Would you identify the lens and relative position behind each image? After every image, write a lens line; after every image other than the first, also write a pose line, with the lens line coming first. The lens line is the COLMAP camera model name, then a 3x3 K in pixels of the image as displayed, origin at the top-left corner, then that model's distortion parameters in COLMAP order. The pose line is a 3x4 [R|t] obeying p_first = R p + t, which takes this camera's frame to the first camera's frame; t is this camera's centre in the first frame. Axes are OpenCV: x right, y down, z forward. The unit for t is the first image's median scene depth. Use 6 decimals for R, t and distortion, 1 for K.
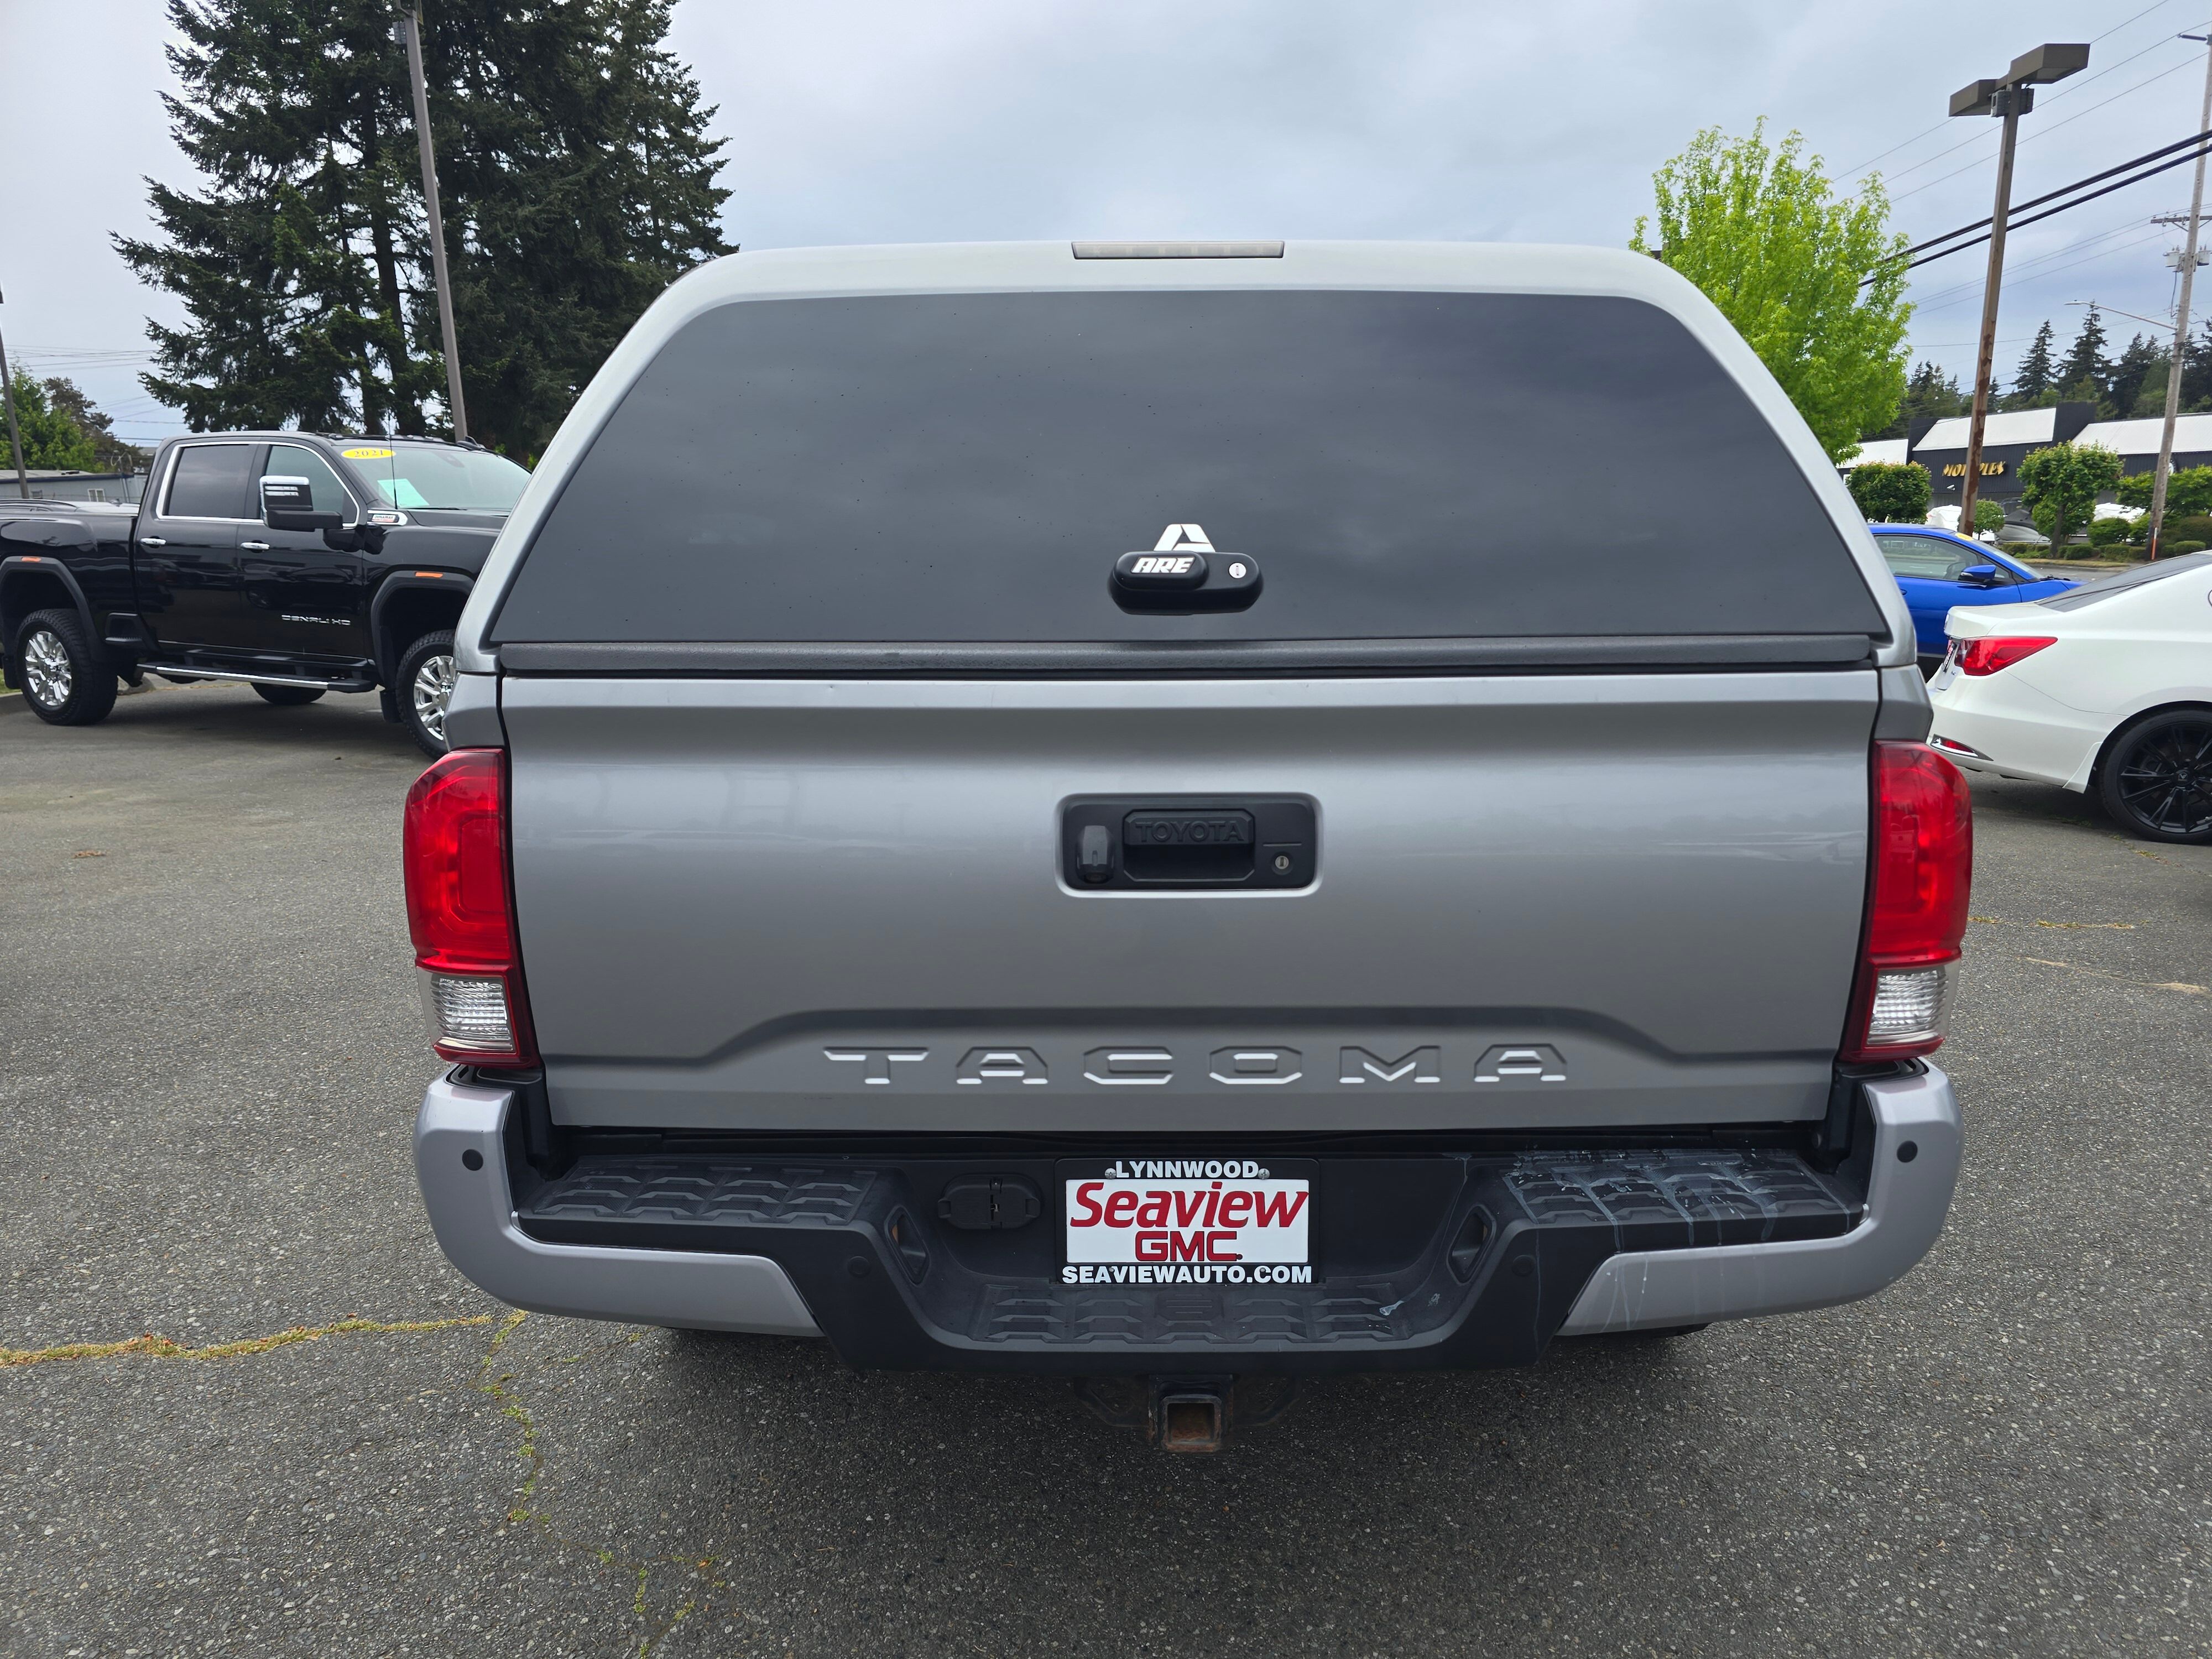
lens RADIAL K [[1512.1, 0, 1182.3], [0, 1512.1, 804.7], [0, 0, 1]] dist [0.041649, -0.025437]
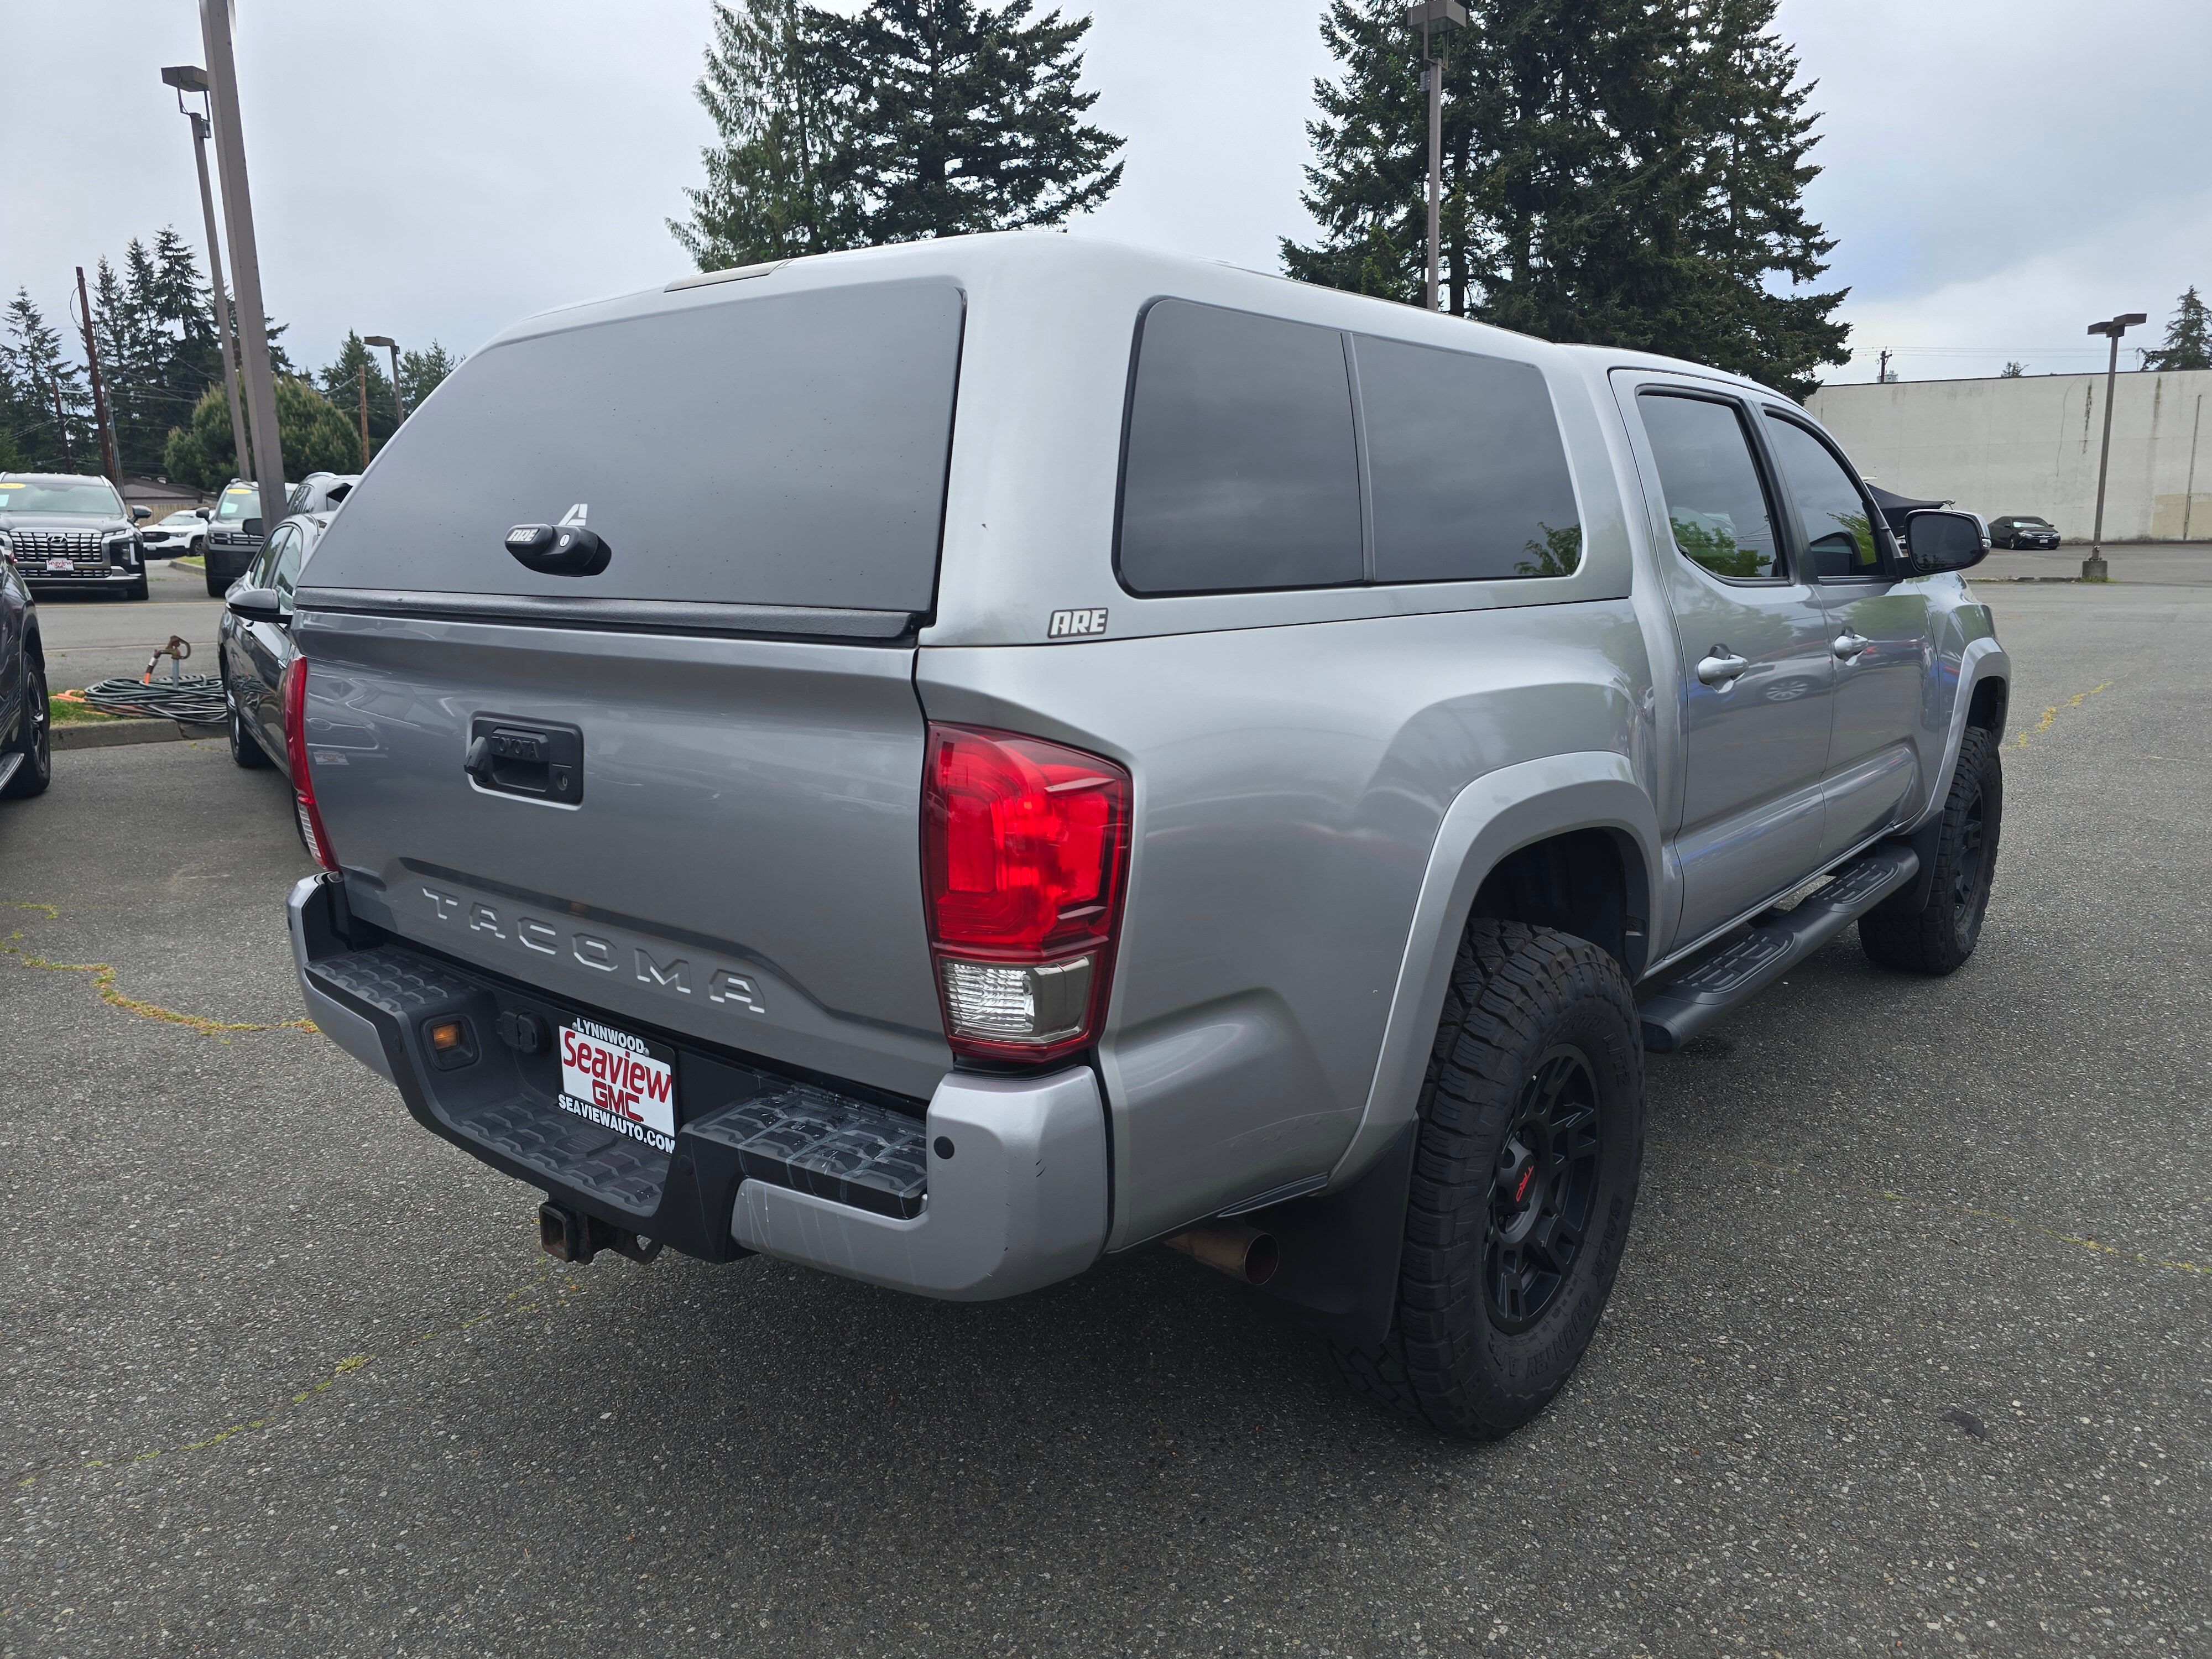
lens RADIAL K [[1512.1, 0, 1169.7], [0, 1512.1, 794.7], [0, 0, 1]] dist [0.041649, -0.025437]
pose [[0.785973, 0.103234, -0.609581, 0.112485], [-0.104053, 0.993985, 0.034171, -0.004191], [0.609442, 0.036572, 0.791987, 0.031132]]
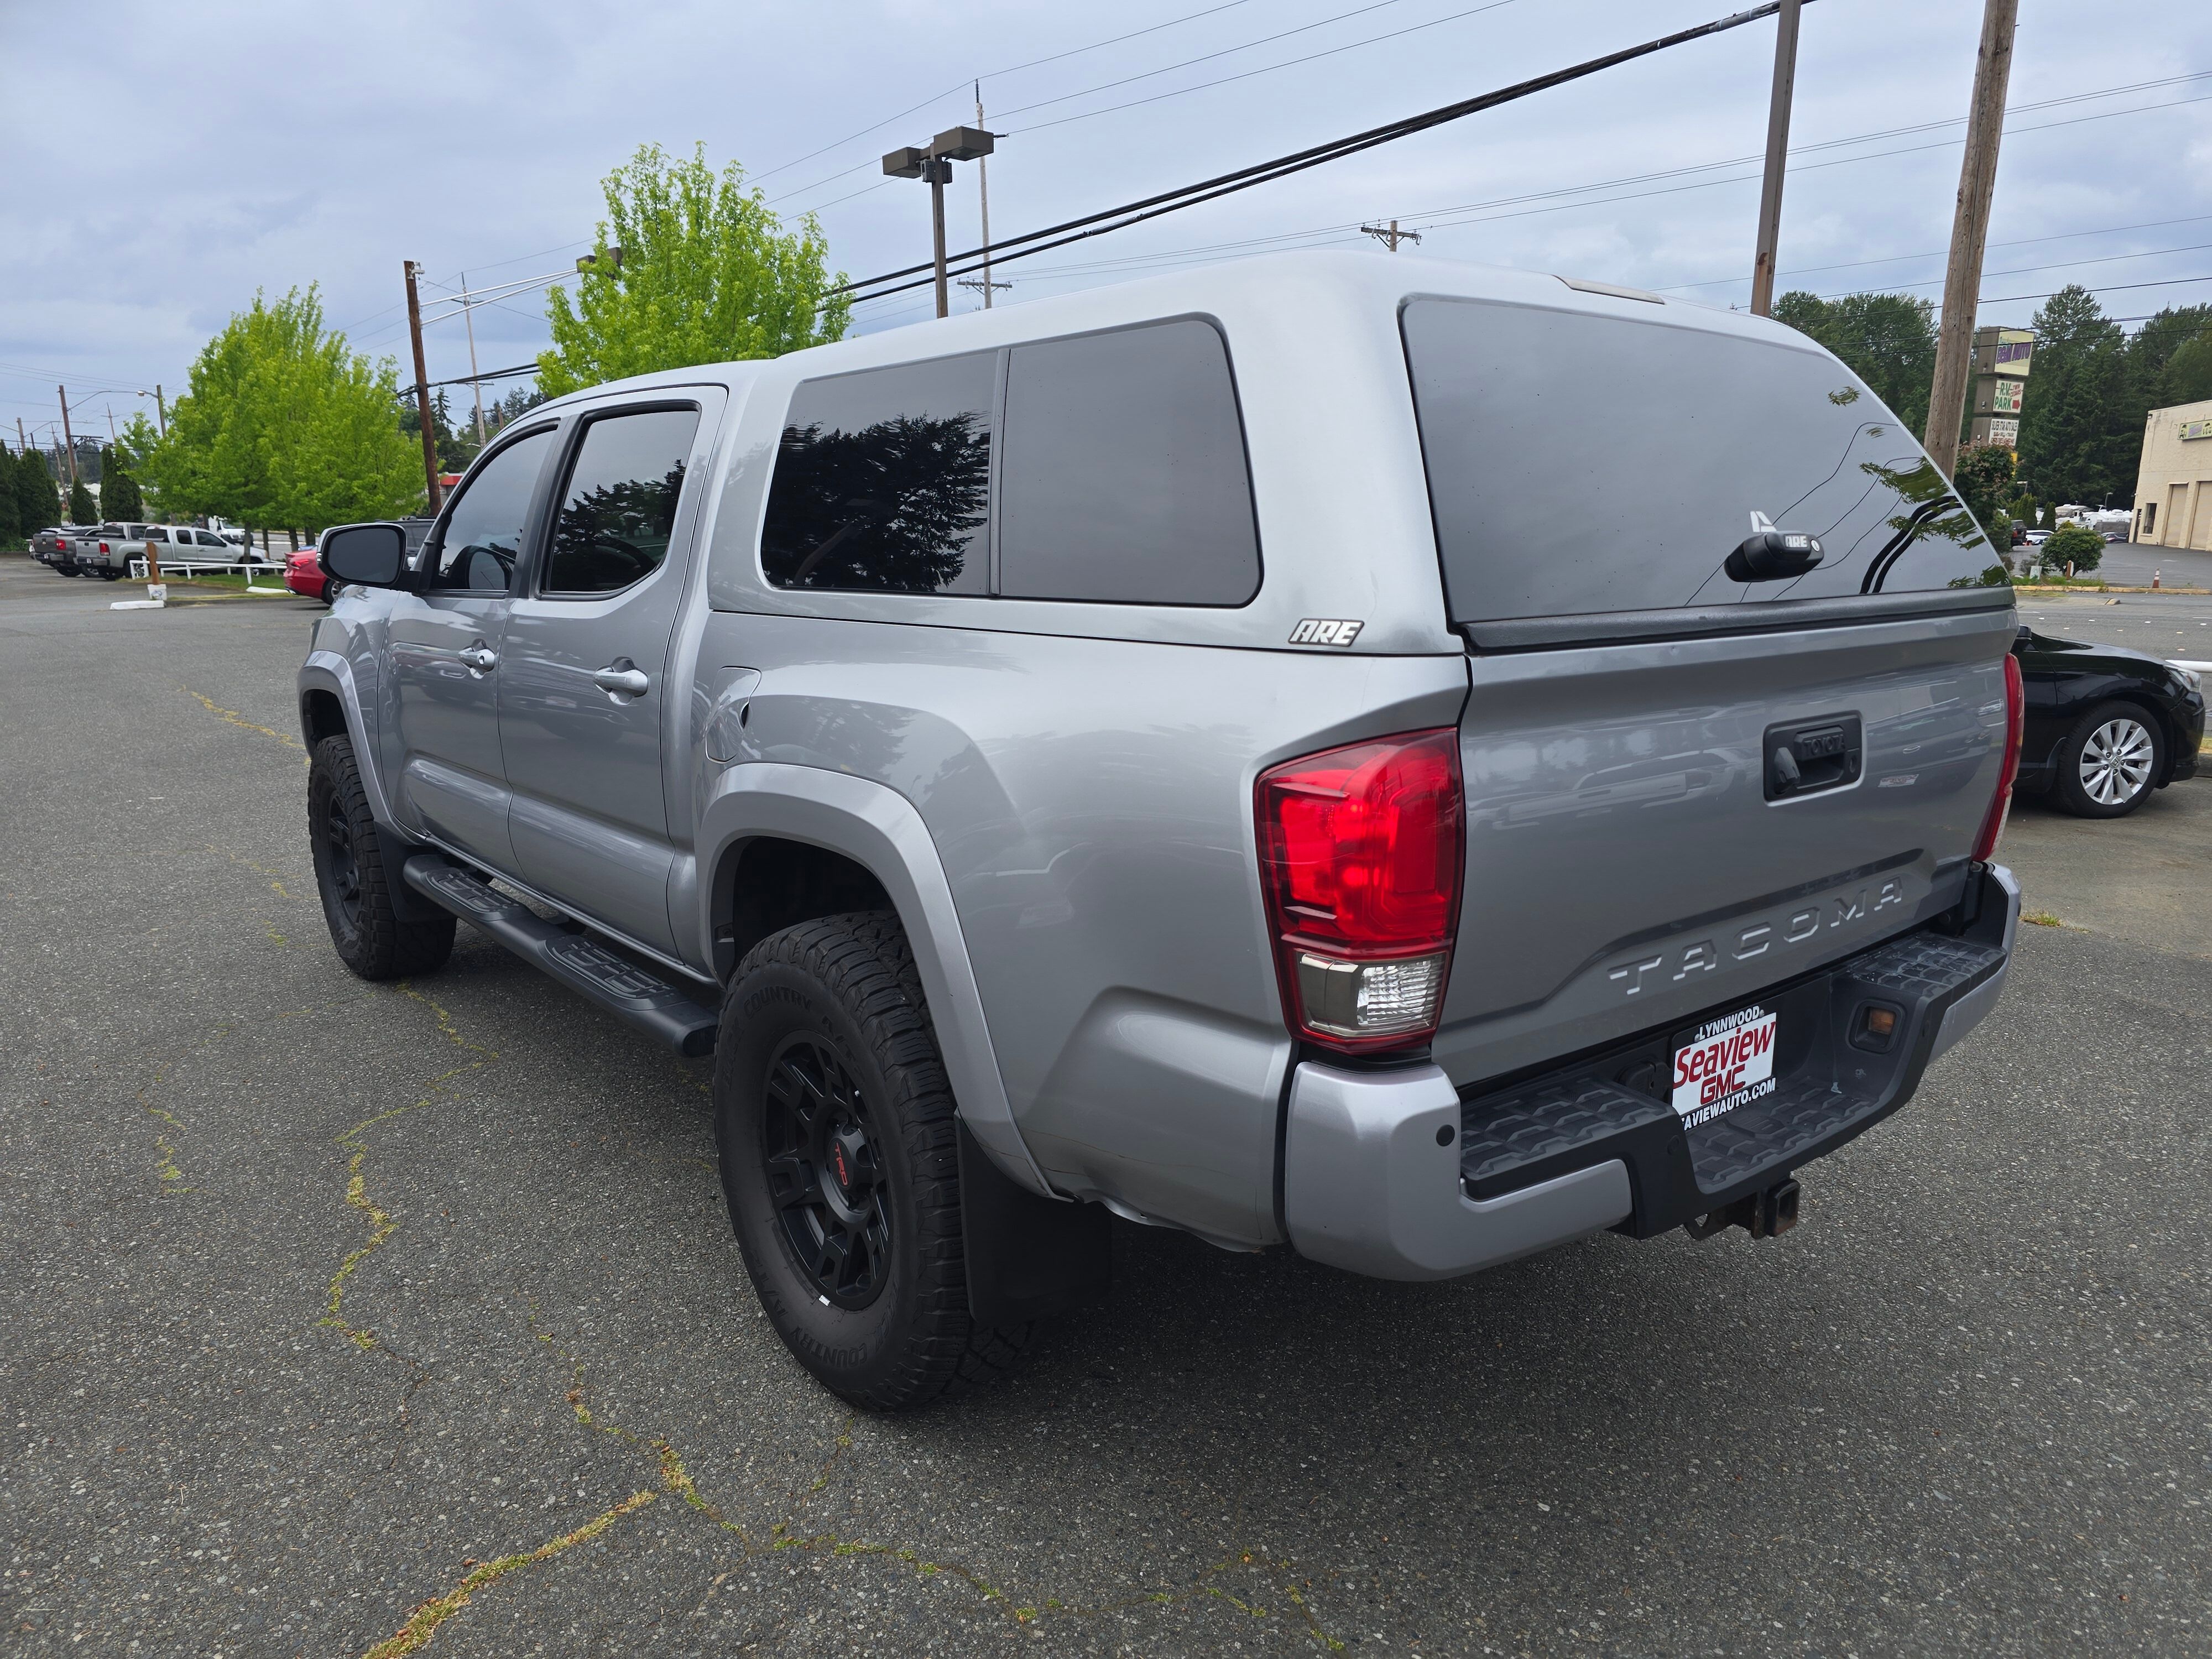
lens RADIAL K [[1512.1, 0, 1102.6], [0, 1512.1, 812.9], [0, 0, 1]] dist [0.041649, -0.025437]
pose [[0.768447, -0.112334, 0.629977, -0.123112], [0.112357, 0.992863, 0.039989, -0.004517], [-0.629973, 0.040053, 0.775584, 0.034835]]
